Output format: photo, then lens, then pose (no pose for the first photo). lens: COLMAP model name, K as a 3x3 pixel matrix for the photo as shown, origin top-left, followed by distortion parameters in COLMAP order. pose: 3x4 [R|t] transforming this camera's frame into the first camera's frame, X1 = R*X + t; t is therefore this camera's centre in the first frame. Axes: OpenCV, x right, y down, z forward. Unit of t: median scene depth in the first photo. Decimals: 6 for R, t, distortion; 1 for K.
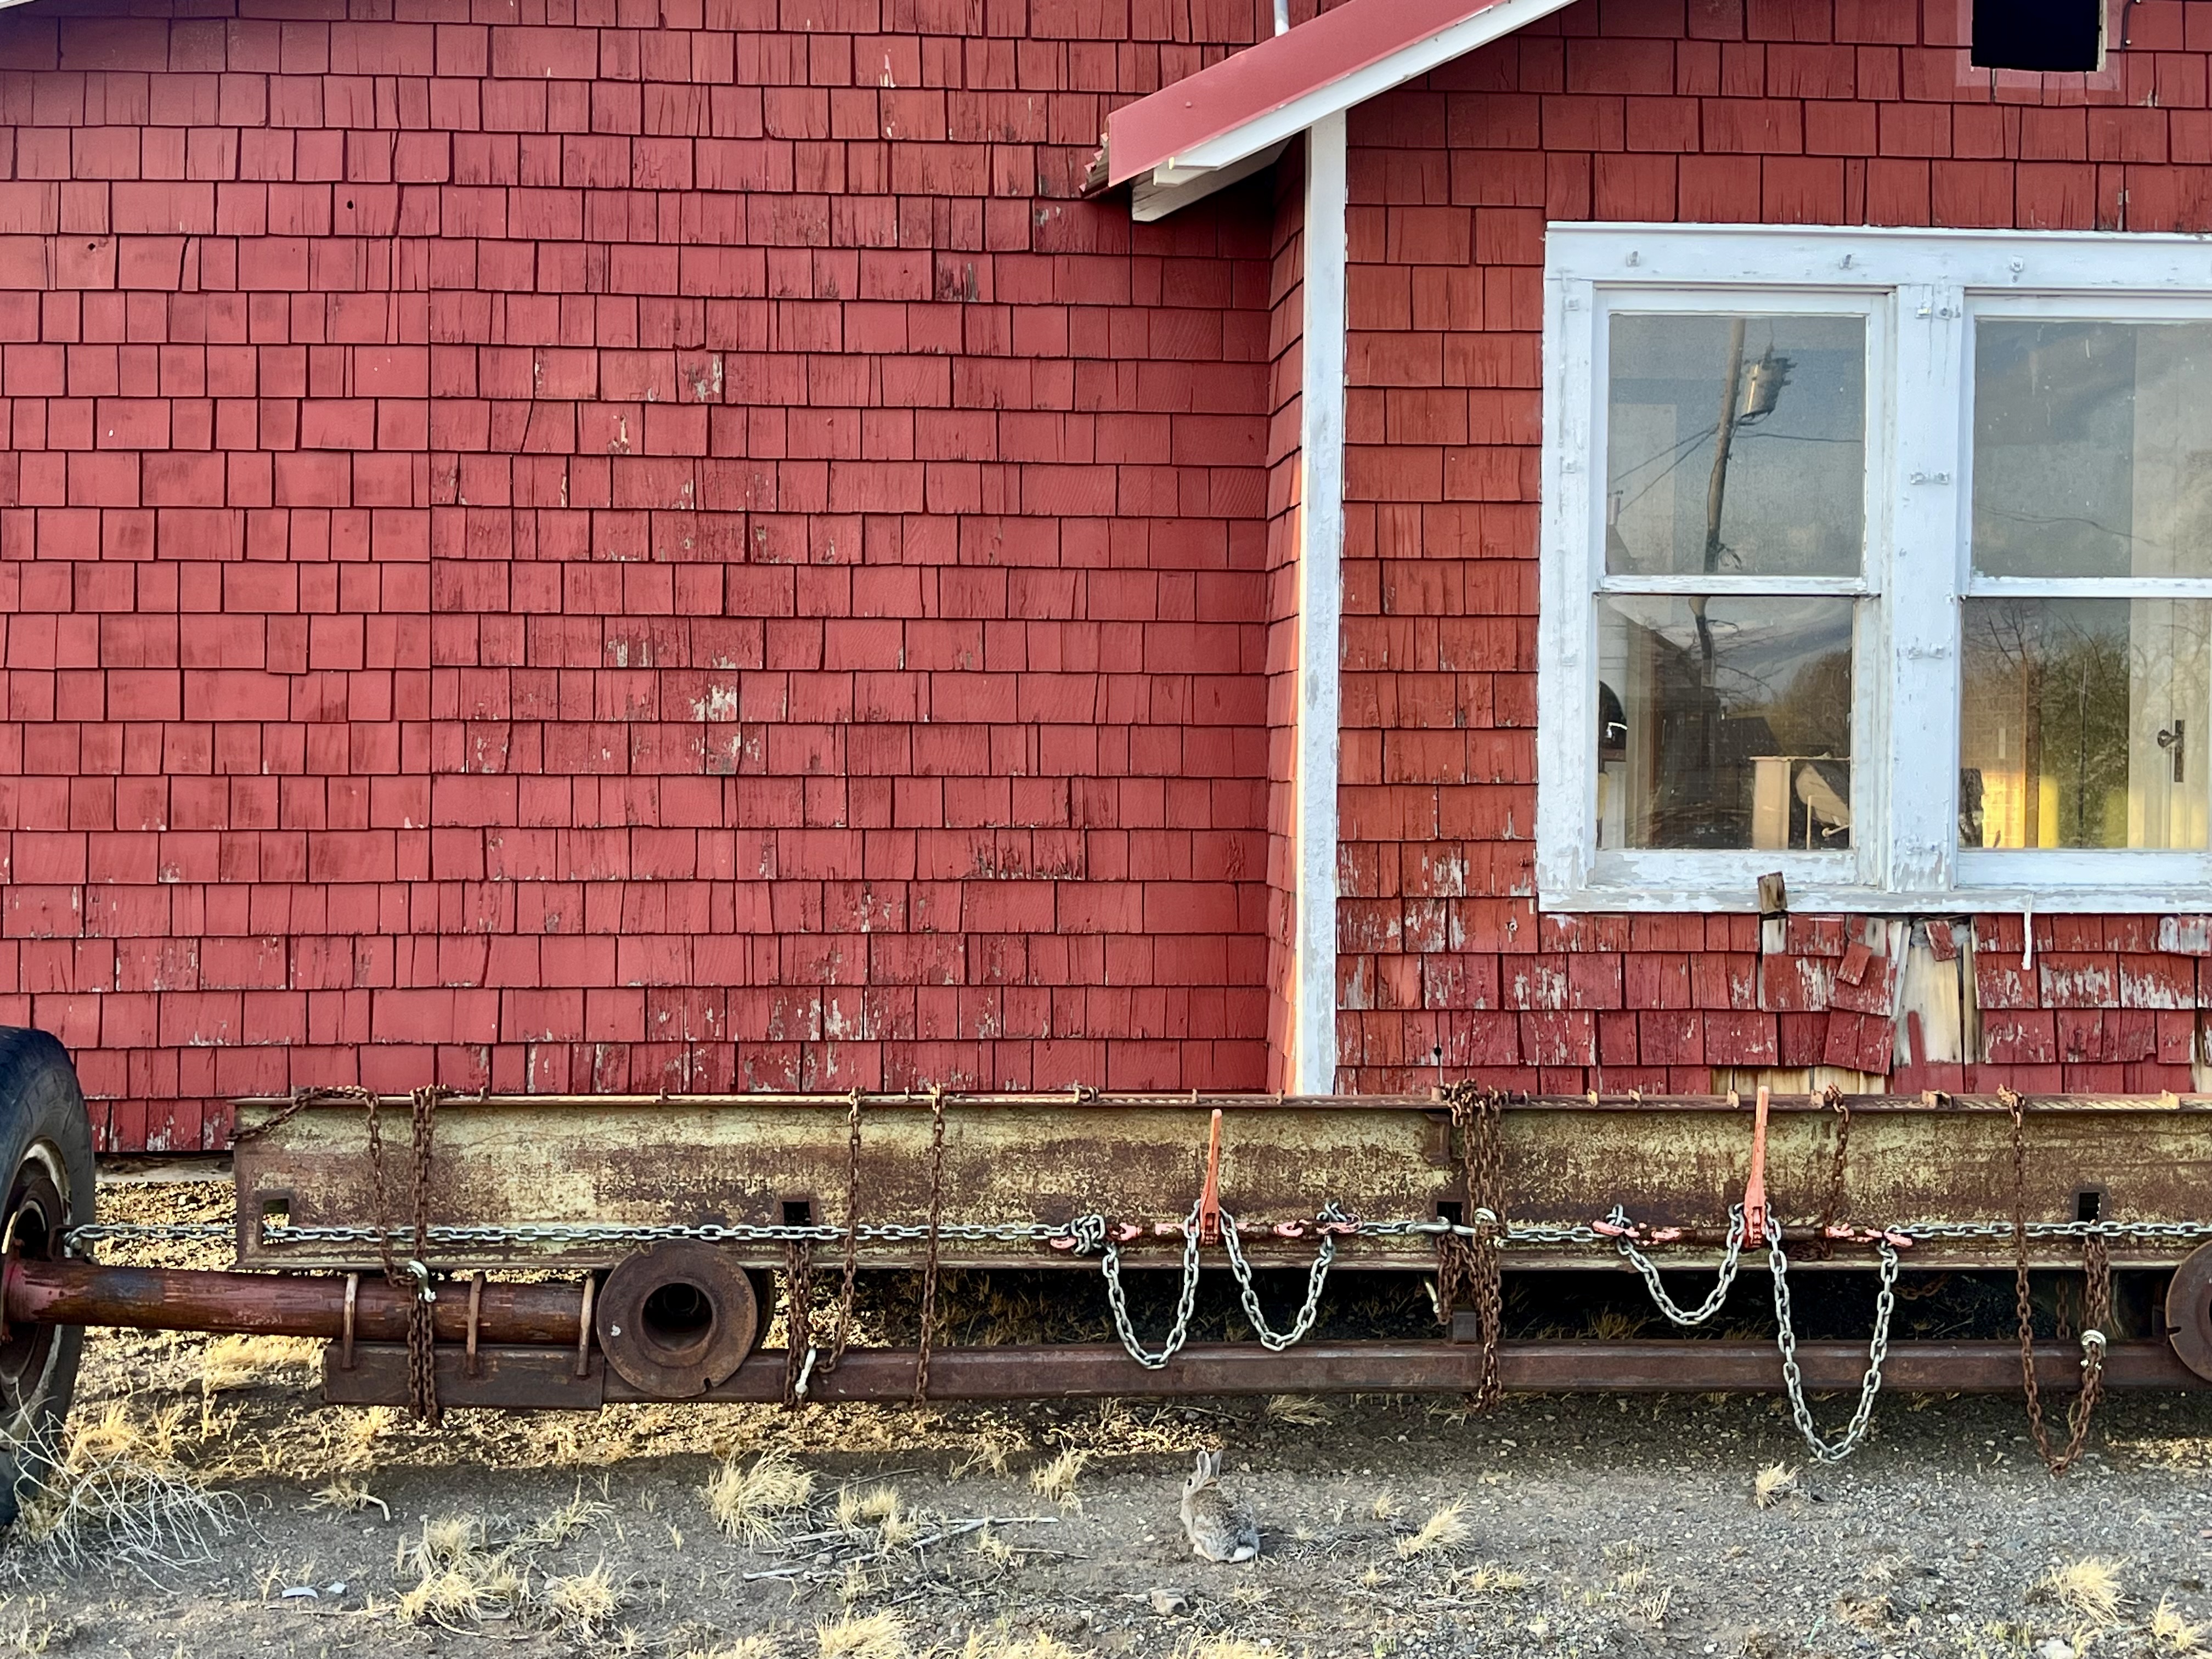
lens RADIAL K [[2810.6, 0, 1106.0], [0, 2810.6, 829.5], [0, 0, 1]] dist [0.023102, -0.015548]
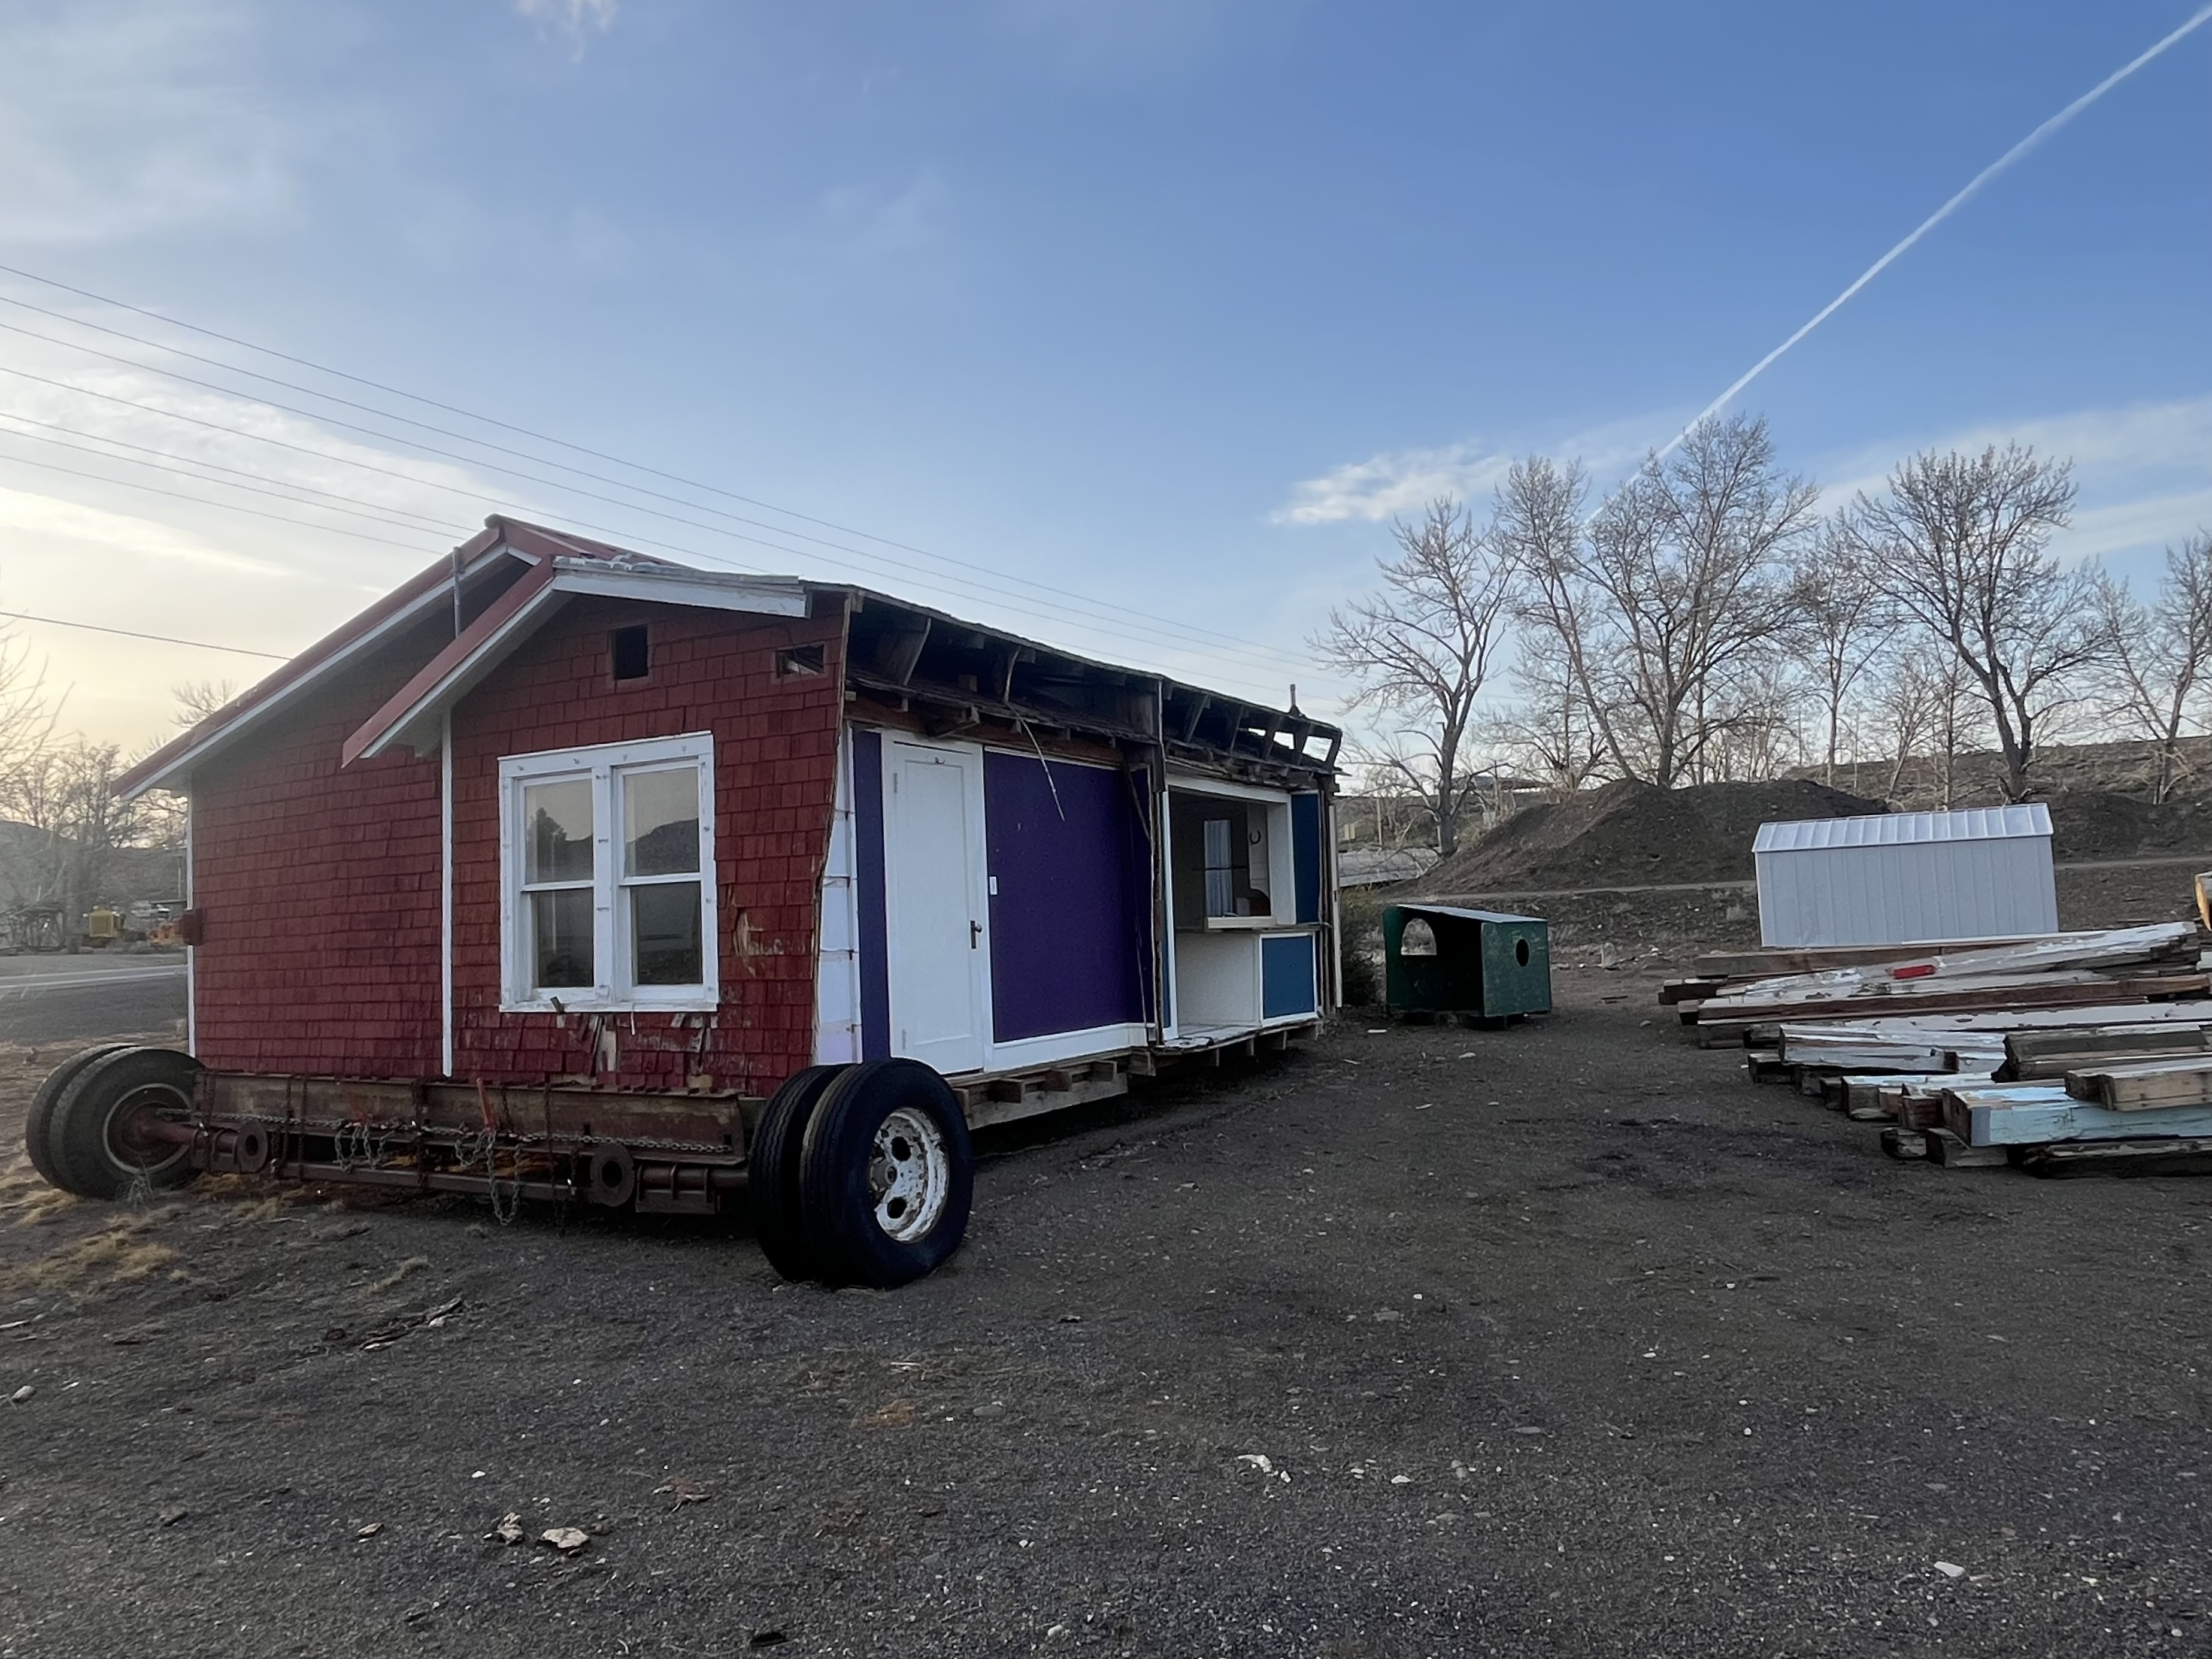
lens RADIAL K [[1443.7, 0, 1106.0], [0, 1443.7, 829.5], [0, 0, 1]] dist [-0.003817, 0.000897]
pose [[0.839124, -0.071757, -0.539187, 1.385298], [0.023434, 0.995109, -0.095963, 0.001656], [0.543436, 0.067890, 0.836701, 0.151318]]
